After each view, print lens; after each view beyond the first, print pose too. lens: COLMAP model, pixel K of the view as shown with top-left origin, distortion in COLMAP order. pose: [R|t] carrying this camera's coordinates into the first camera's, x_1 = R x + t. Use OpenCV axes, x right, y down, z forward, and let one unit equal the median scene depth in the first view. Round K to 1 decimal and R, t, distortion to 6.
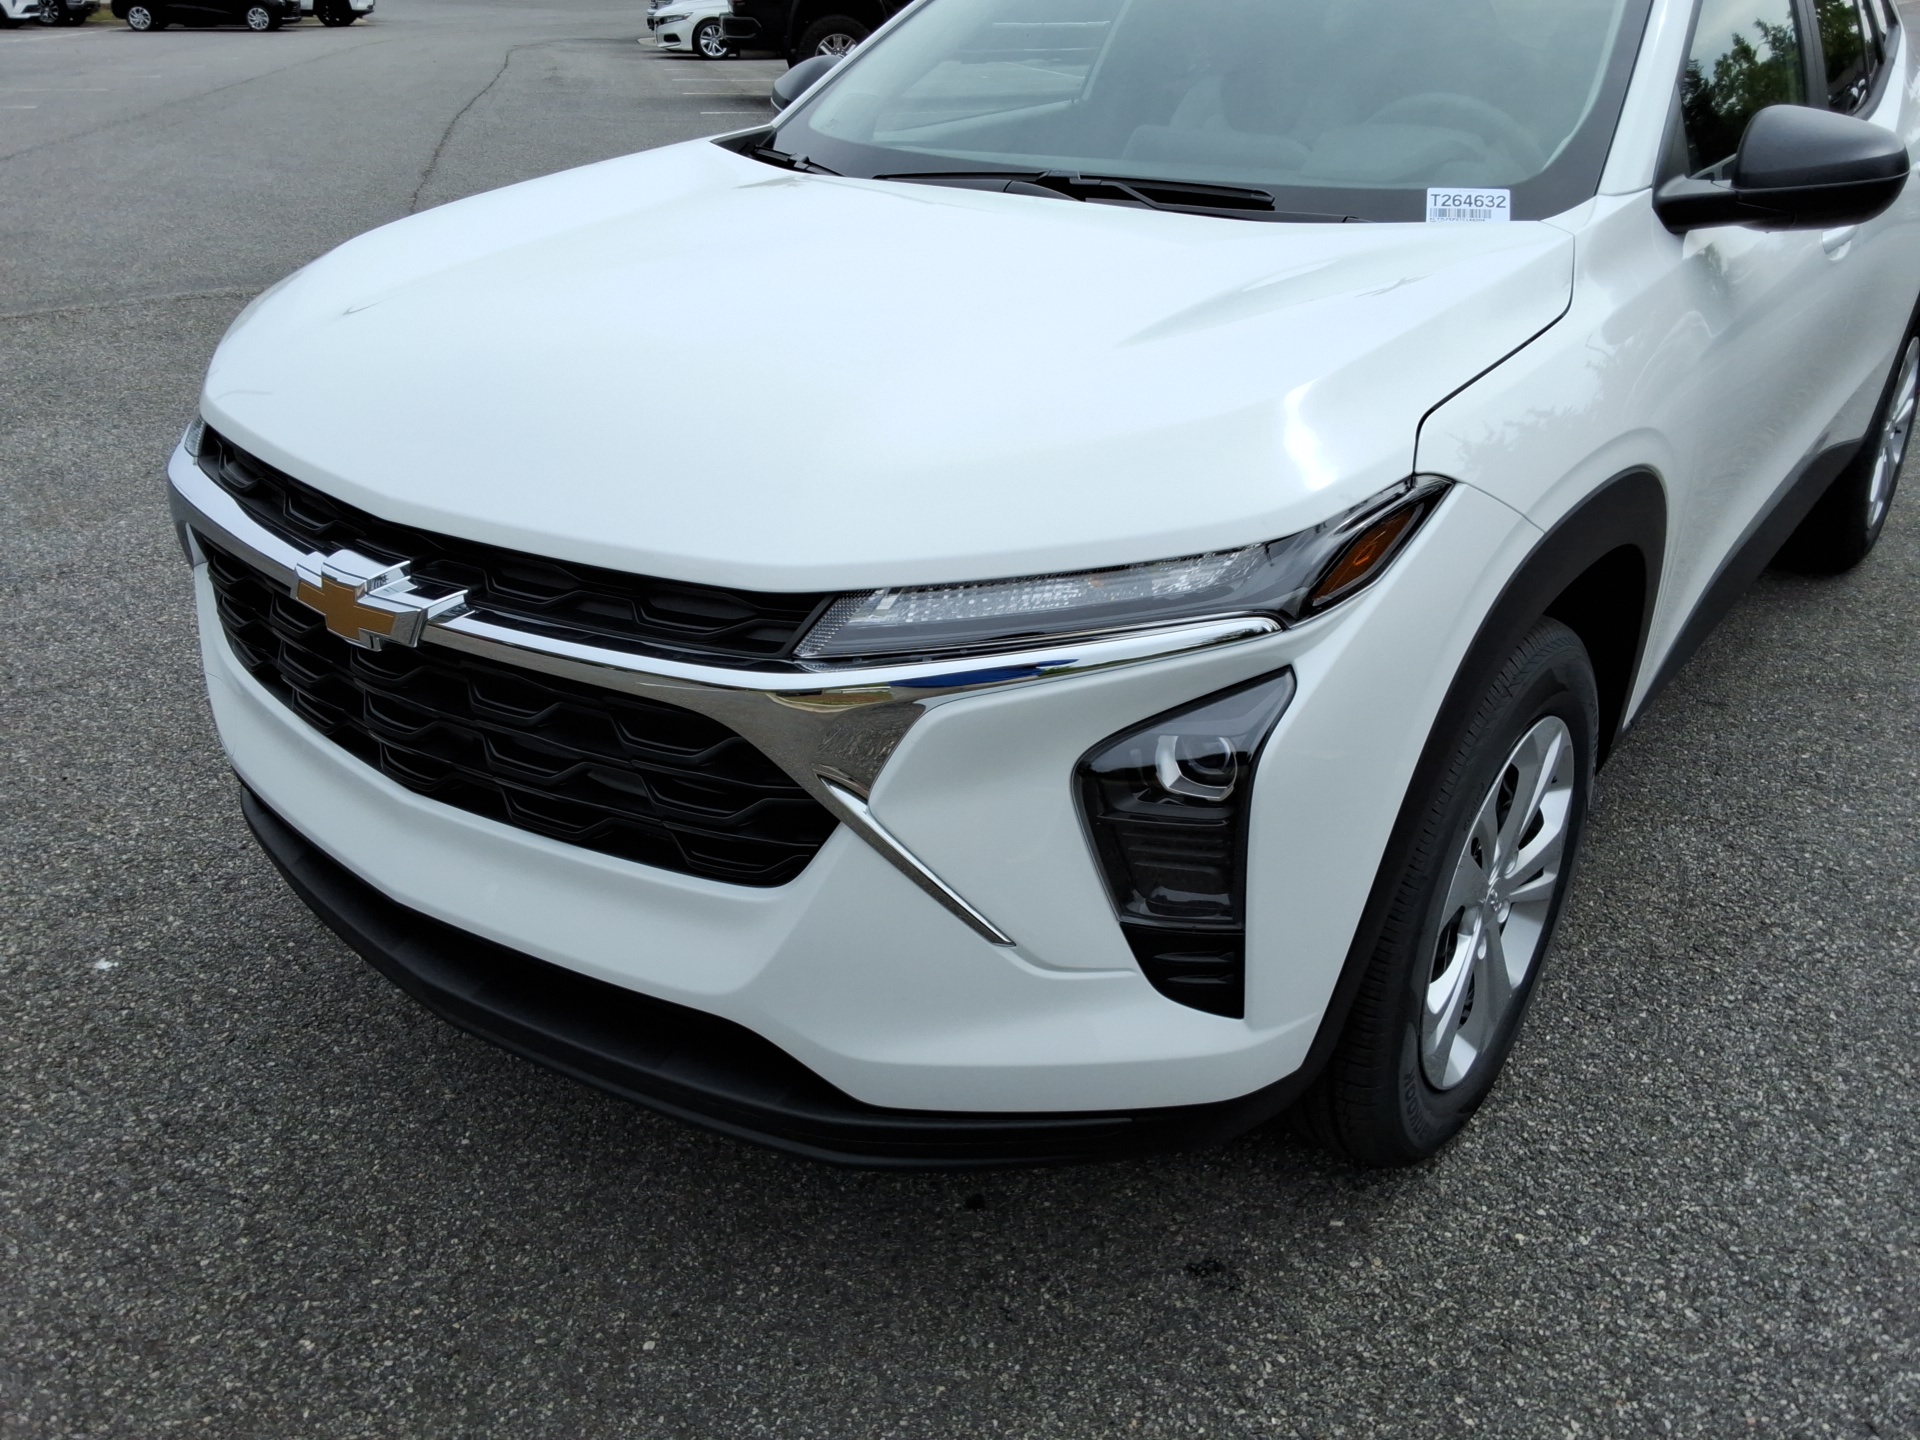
lens RADIAL K [[1547.1, 0, 973.6], [0, 1547.1, 700.9], [0, 0, 1]] dist [0.103633, -0.170026]
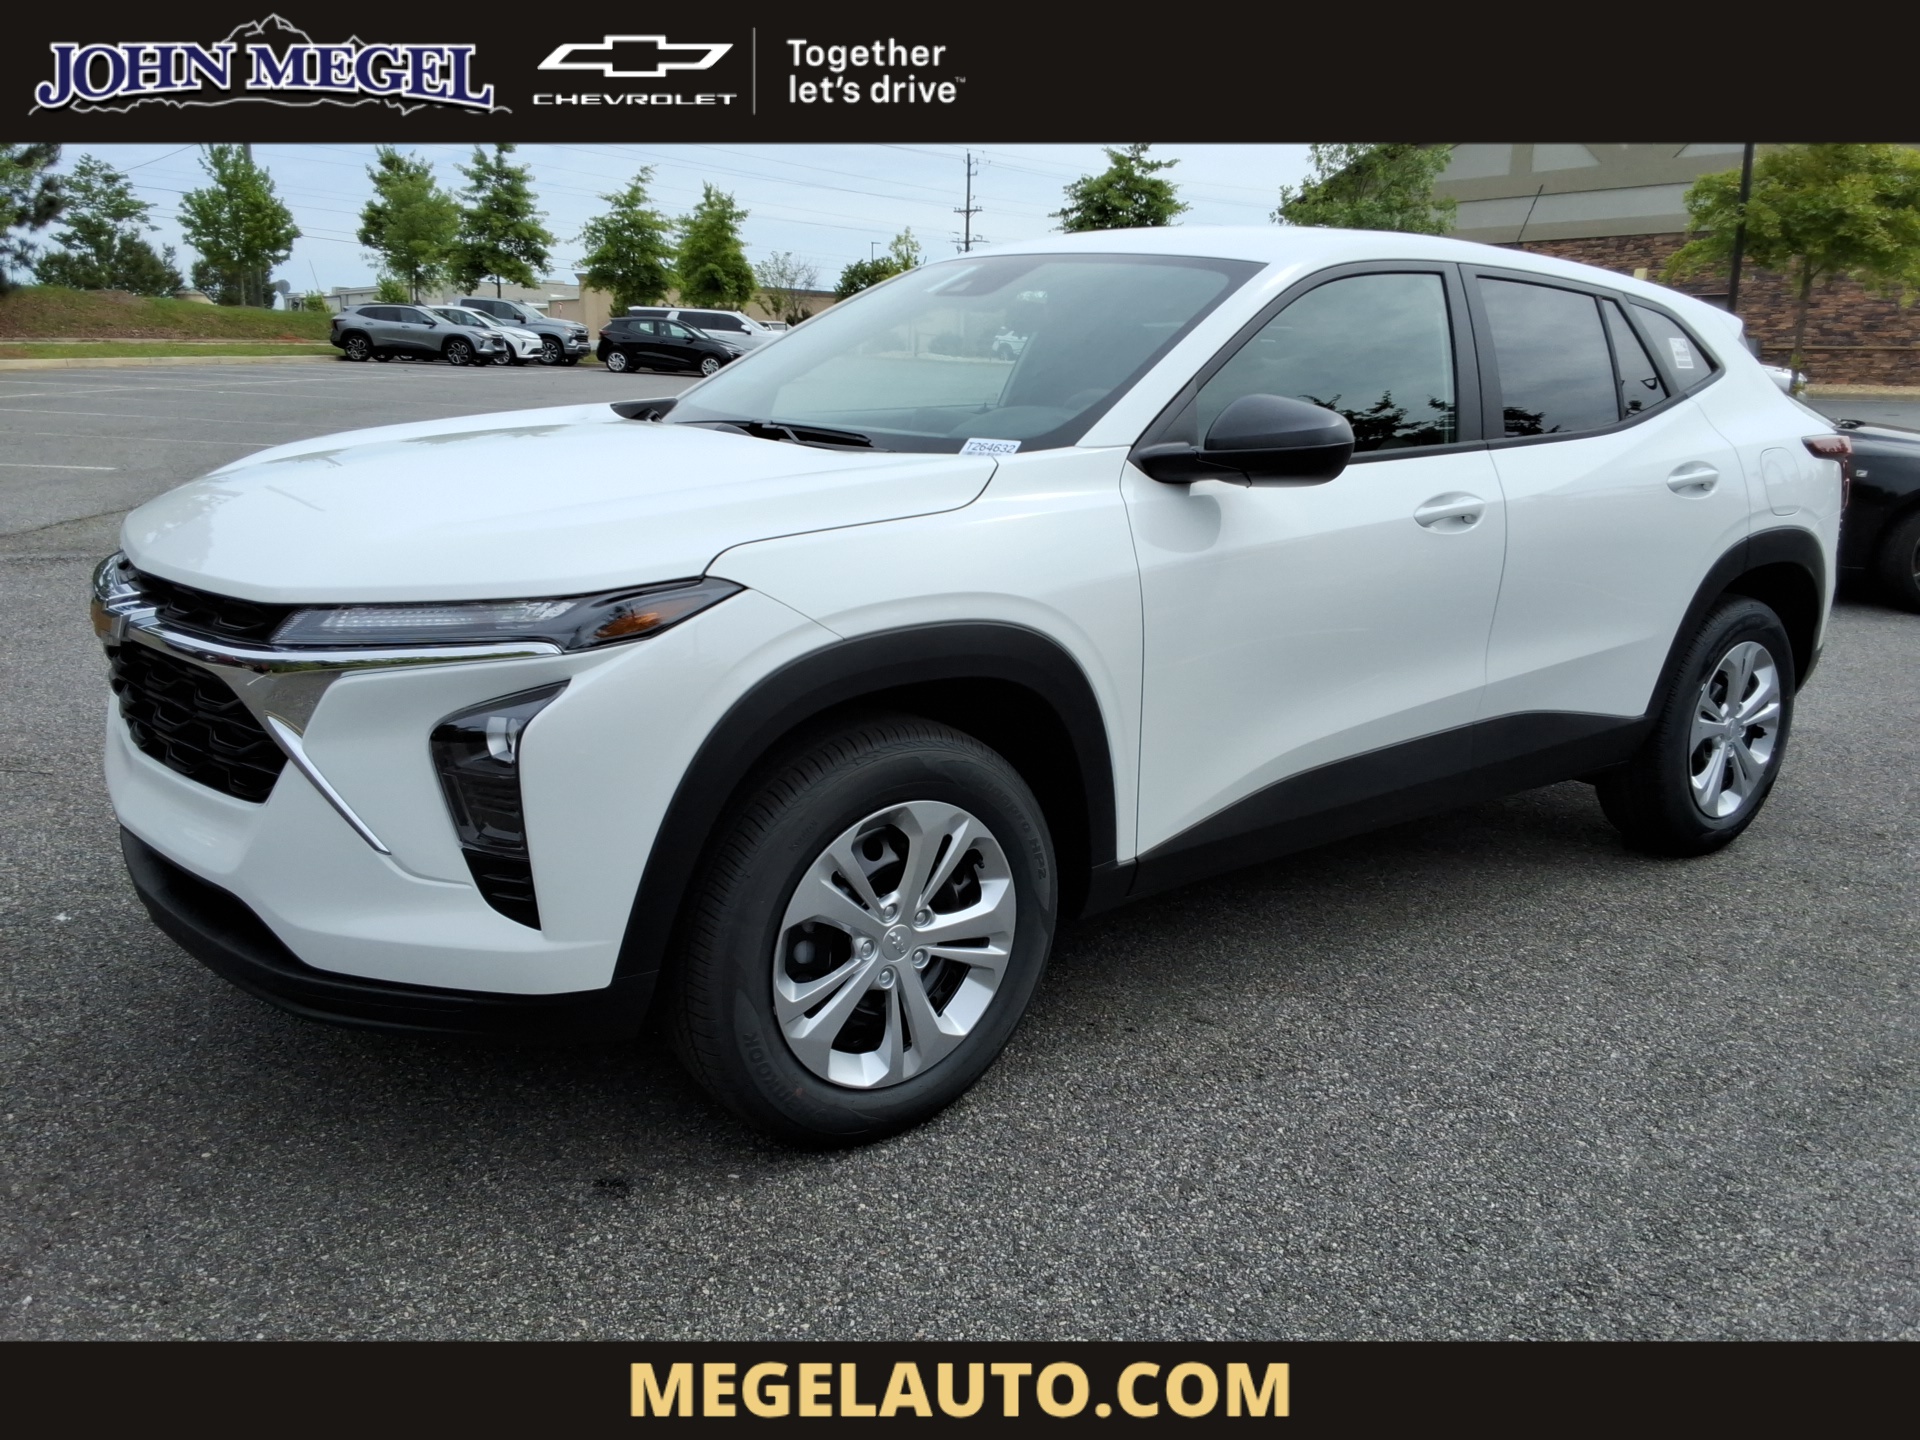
lens RADIAL K [[1547.1, 0, 973.6], [0, 1547.1, 700.9], [0, 0, 1]] dist [0.103633, -0.170026]
pose [[0.967270, 0.084911, -0.239120, 0.779099], [-0.133443, 0.971737, -0.194731, 0.197292], [0.215827, 0.220266, 0.951263, -0.297368]]
